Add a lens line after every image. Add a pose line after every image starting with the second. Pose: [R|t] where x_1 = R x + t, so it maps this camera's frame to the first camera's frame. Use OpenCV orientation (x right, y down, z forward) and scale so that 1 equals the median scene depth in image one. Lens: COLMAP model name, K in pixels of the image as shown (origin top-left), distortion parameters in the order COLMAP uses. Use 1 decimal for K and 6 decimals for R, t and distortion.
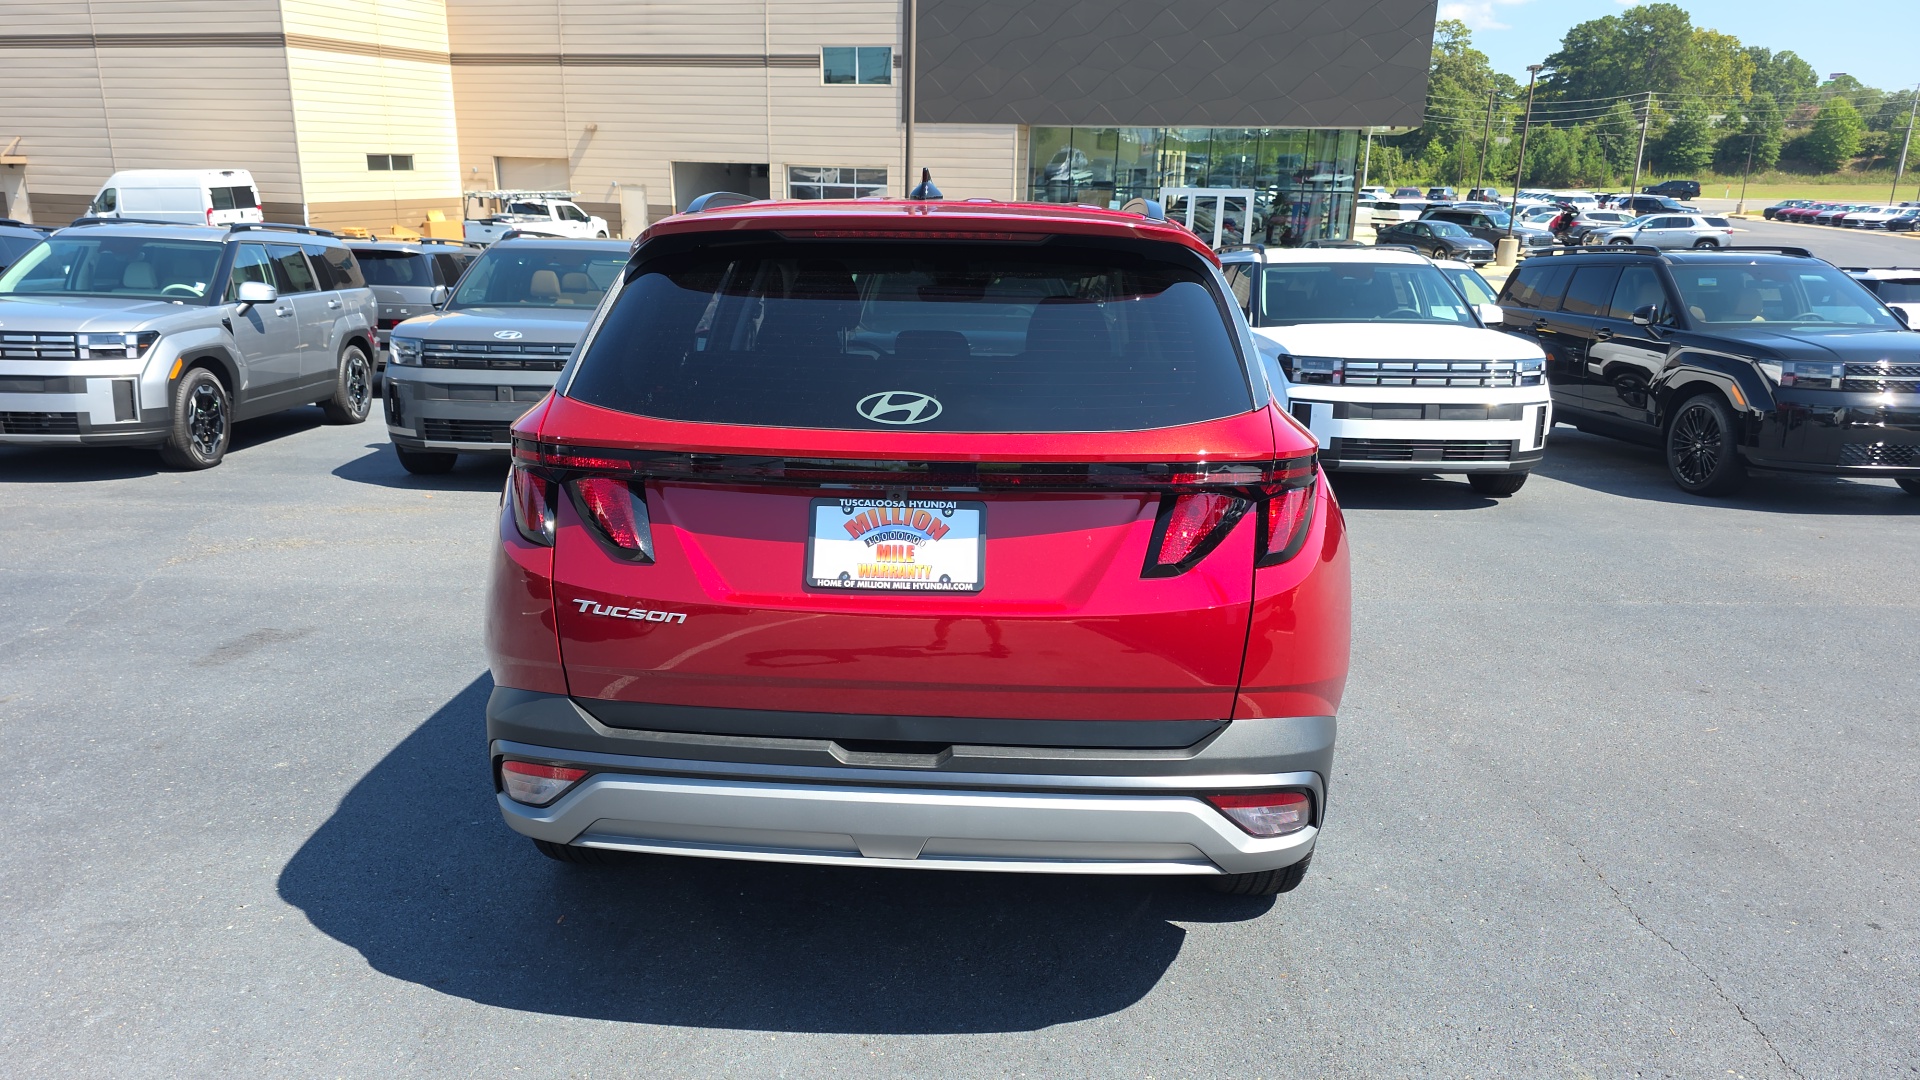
lens RADIAL K [[1366.6, 0, 960.0], [0, 1366.6, 540.0], [0, 0, 1]] dist [-0.000729, -0.009594]
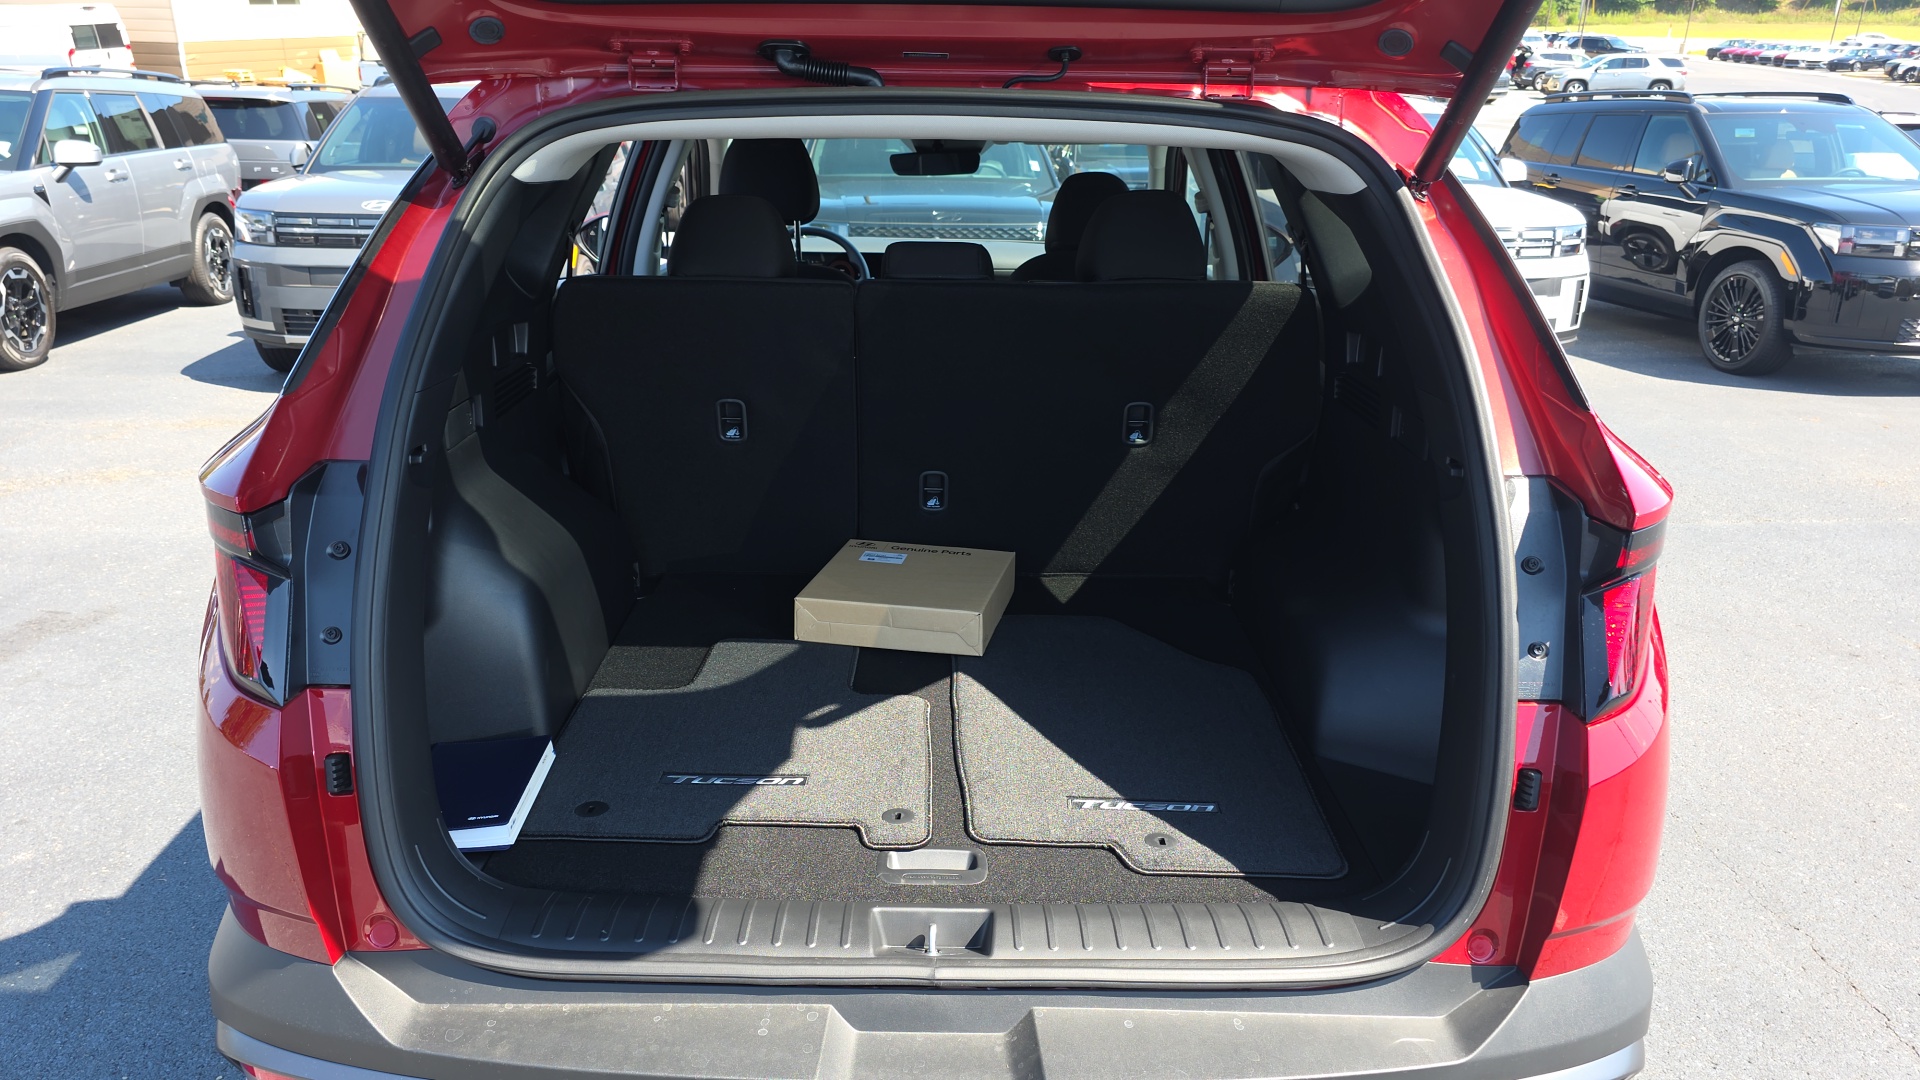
lens RADIAL K [[1366.6, 0, 960.0], [0, 1366.6, 540.0], [0, 0, 1]] dist [-0.000729, -0.009594]
pose [[0.998964, -0.015373, 0.042836, -0.013714], [0.010675, 0.994114, 0.107813, -0.026594], [-0.044241, -0.107244, 0.993248, 0.108991]]
